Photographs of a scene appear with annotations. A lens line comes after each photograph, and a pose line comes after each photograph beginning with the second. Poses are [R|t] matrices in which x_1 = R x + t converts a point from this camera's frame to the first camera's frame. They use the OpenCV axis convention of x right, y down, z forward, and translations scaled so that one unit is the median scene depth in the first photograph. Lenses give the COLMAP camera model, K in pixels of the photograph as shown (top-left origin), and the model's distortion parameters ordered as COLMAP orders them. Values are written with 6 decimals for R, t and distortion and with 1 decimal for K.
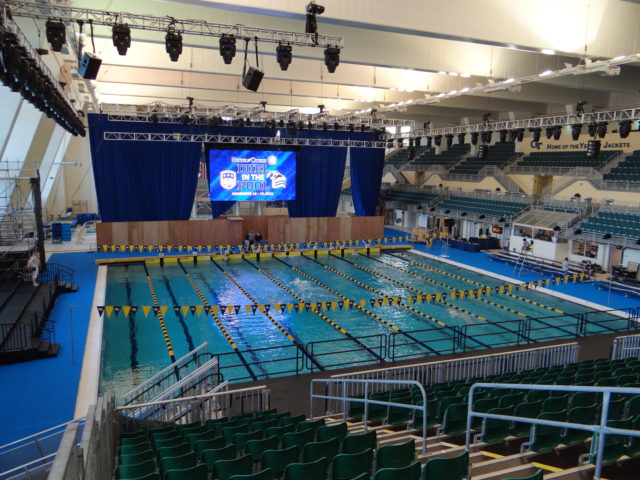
lens RADIAL K [[508.7, 0, 320.7], [0, 508.7, 241.7], [0, 0, 1]] dist [-0.045342, 0.008859]
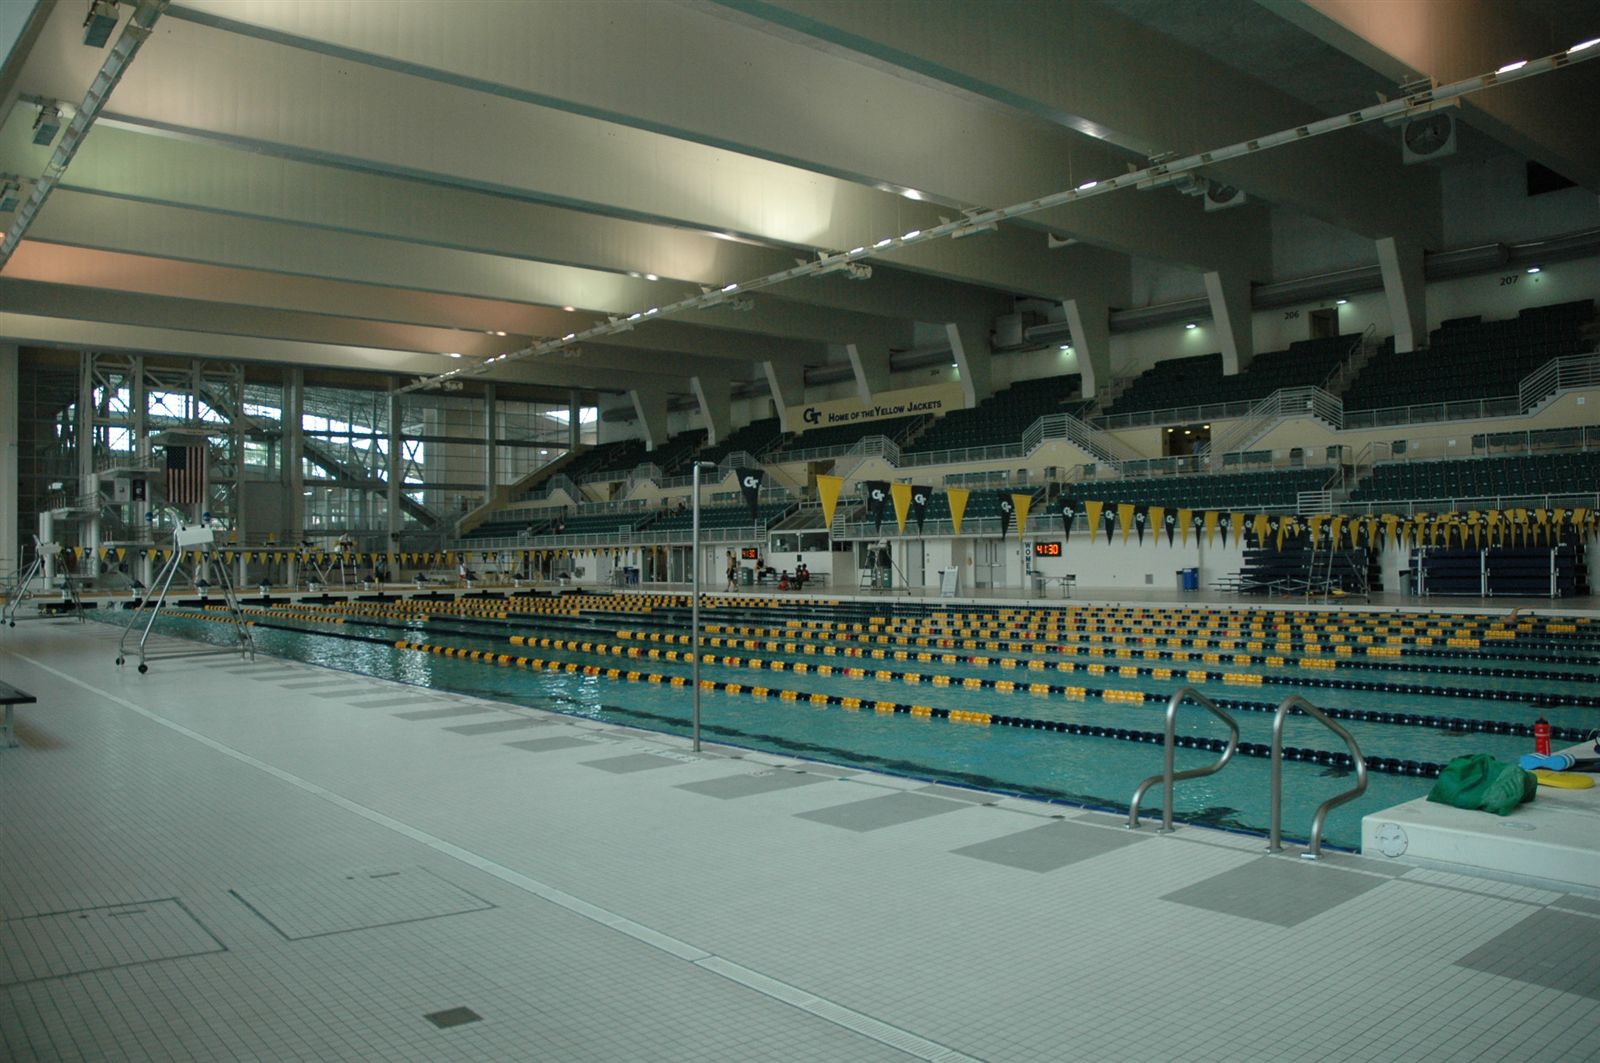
lens RADIAL K [[1177.8, 0, 799.1], [0, 1177.8, 530.6], [0, 0, 1]] dist [-0.004349, -0.000074]
pose [[0.945610, -0.027170, 0.324165, -0.031696], [0.074764, 0.987982, -0.135284, 0.140508], [-0.316593, 0.152161, 0.936278, -0.282907]]
